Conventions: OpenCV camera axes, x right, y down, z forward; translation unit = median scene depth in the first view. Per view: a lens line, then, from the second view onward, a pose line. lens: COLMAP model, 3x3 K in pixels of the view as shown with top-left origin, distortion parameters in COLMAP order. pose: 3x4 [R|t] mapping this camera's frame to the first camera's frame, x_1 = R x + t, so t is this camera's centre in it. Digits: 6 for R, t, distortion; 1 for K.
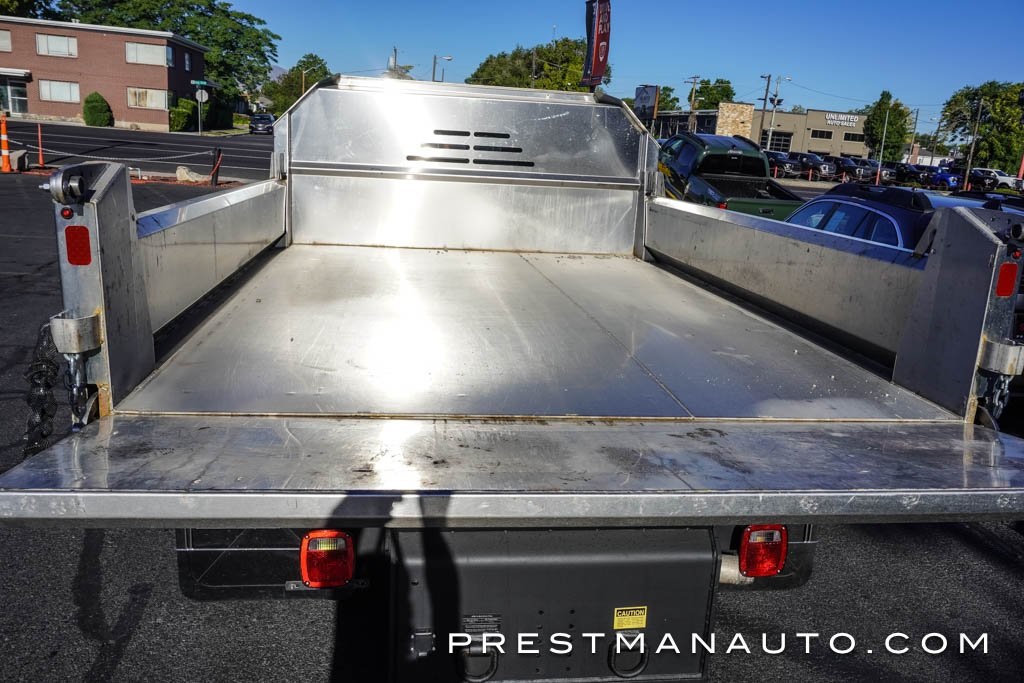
lens RADIAL K [[830.8, 0, 513.6], [0, 830.8, 342.4], [0, 0, 1]] dist [-0.012125, 0.014413]
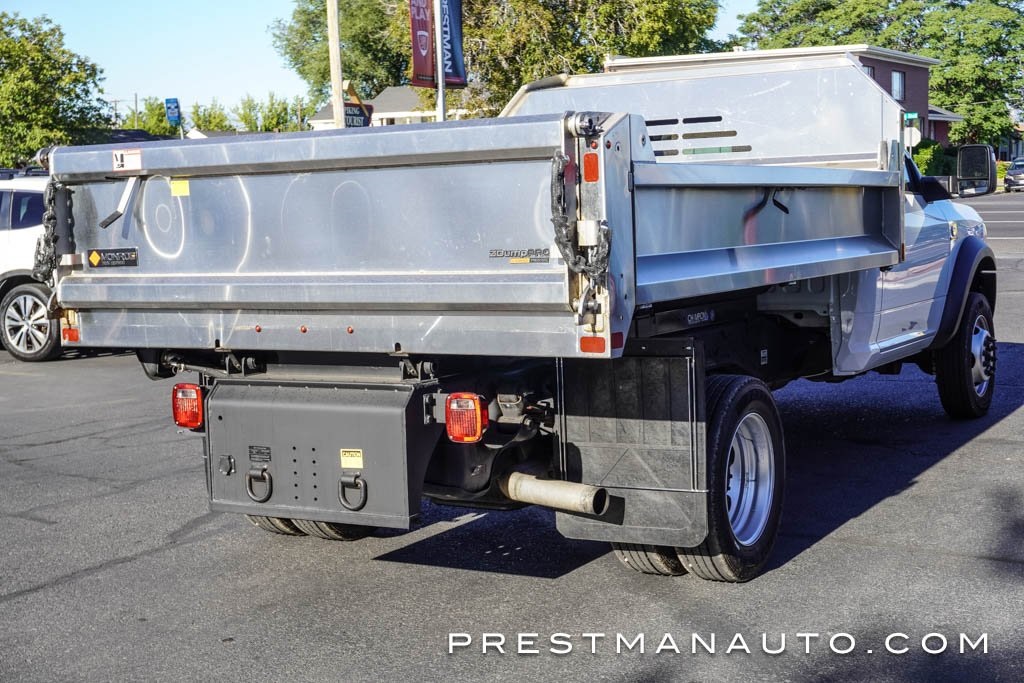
lens RADIAL K [[1540.3, 0, 503.3], [0, 1540.3, 337.6], [0, 0, 1]] dist [0.036839, 0.000000]
pose [[0.779962, -0.030428, -0.625087, 0.087157], [-0.070473, 0.988194, -0.136037, 0.021931], [0.621847, 0.150156, 0.768609, -0.033719]]
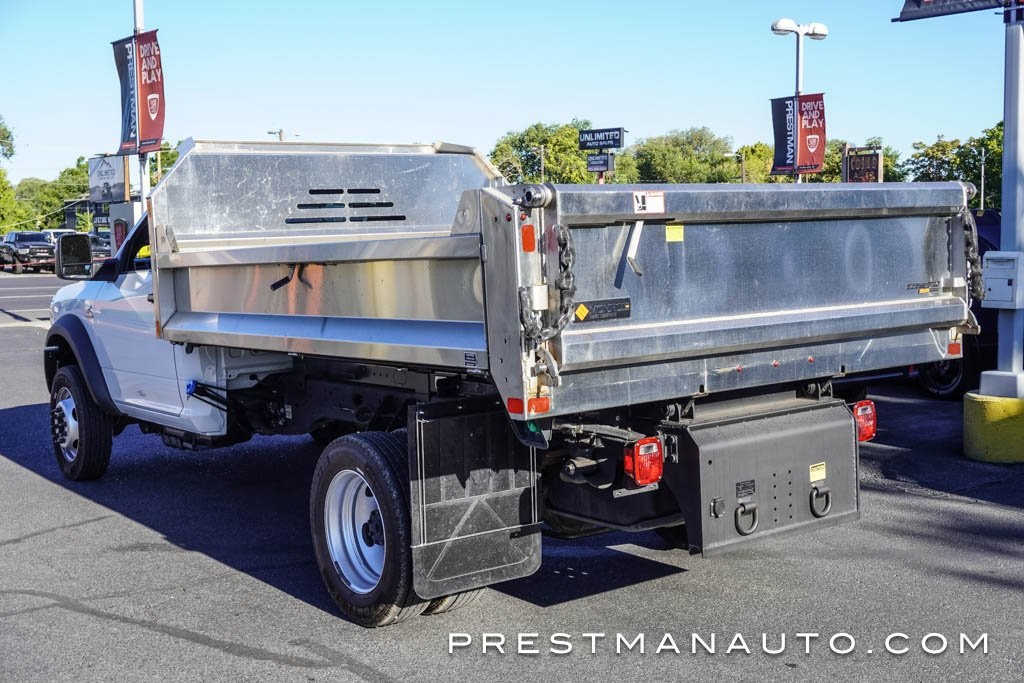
lens RADIAL K [[1287.5, 0, 510.4], [0, 1287.5, 345.0], [0, 0, 1]] dist [0.012136, 0.000000]
pose [[0.872960, -0.129173, 0.470377, -0.065350], [0.198140, 0.975064, -0.099956, 0.011325], [-0.445736, 0.180458, 0.876786, -0.037069]]
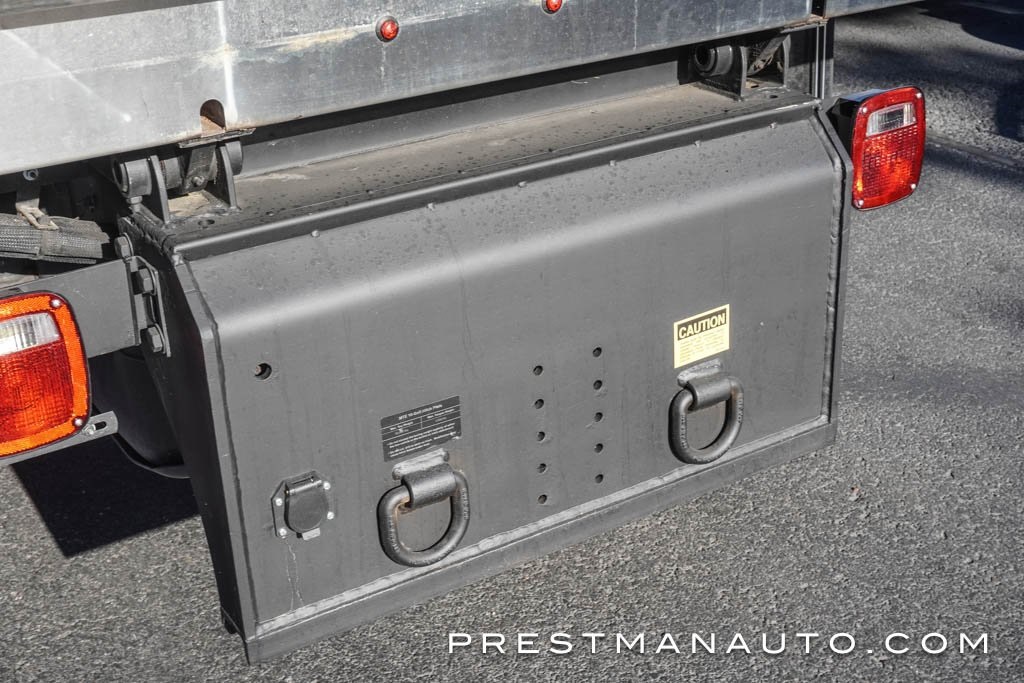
lens RADIAL K [[1442.3, 0, 512.8], [0, 1442.3, 341.3], [0, 0, 1]] dist [0.015393, 0.000000]
pose [[0.904085, -0.250090, 0.346533, -0.011447], [0.177737, 0.957470, 0.227291, 0.006356], [-0.388638, -0.143899, 0.910084, 0.014655]]
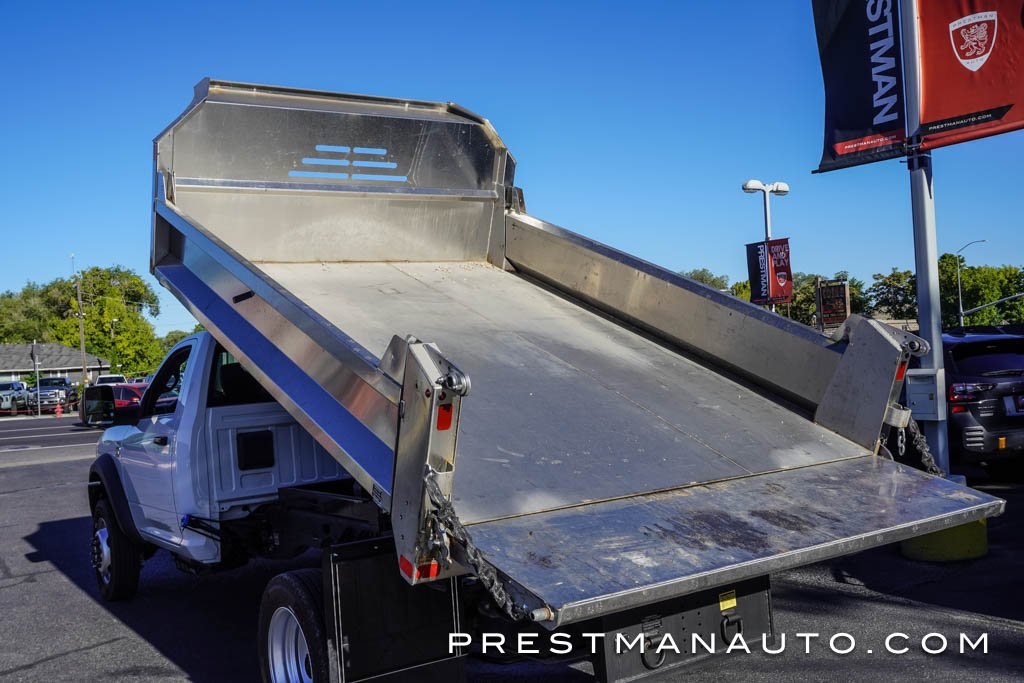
lens RADIAL K [[1026.3, 0, 512.9], [0, 1026.3, 346.6], [0, 0, 1]] dist [0.002609, 0.000000]
pose [[0.889127, -0.116373, 0.442619, -0.046163], [0.226791, 0.952069, -0.205257, 0.009203], [-0.397517, 0.282881, 0.872902, -0.027534]]
